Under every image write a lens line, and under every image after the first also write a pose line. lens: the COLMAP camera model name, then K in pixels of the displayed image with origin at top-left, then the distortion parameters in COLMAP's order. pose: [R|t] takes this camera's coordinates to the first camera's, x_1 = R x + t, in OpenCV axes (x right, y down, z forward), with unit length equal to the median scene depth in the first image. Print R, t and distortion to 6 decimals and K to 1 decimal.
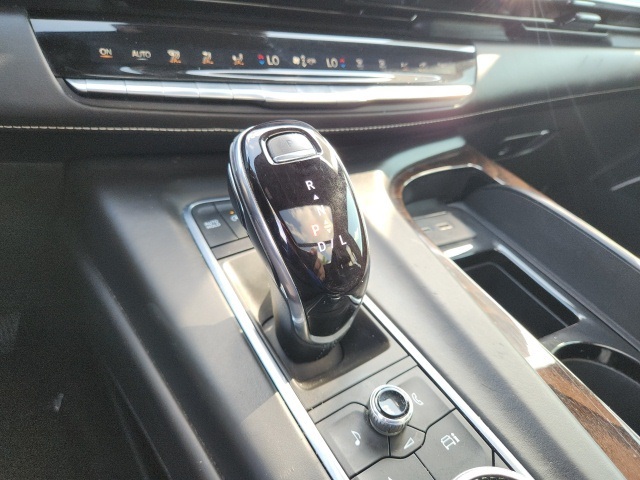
lens RADIAL K [[428.4, 0, 320.6], [0, 428.4, 241.8], [0, 0, 1]] dist [0.052983, -0.027358]
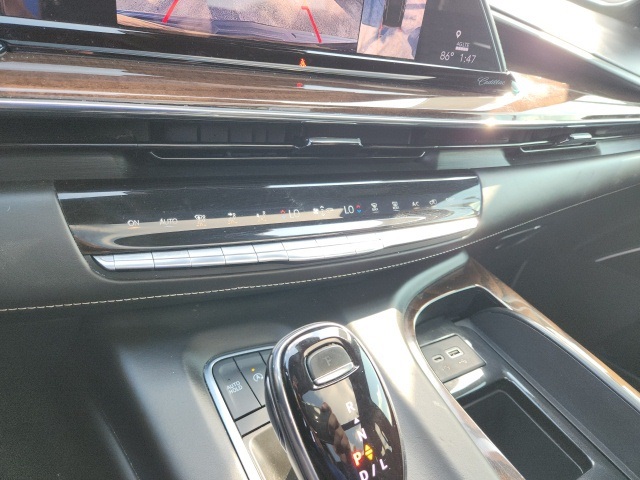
lens RADIAL K [[428.4, 0, 318.5], [0, 428.4, 241.2], [0, 0, 1]] dist [0.052983, -0.027358]
pose [[0.999030, 0.004274, 0.043826, -0.096045], [-0.002262, 0.998945, -0.045856, -0.311281], [-0.043976, 0.045713, 0.997986, -0.014028]]
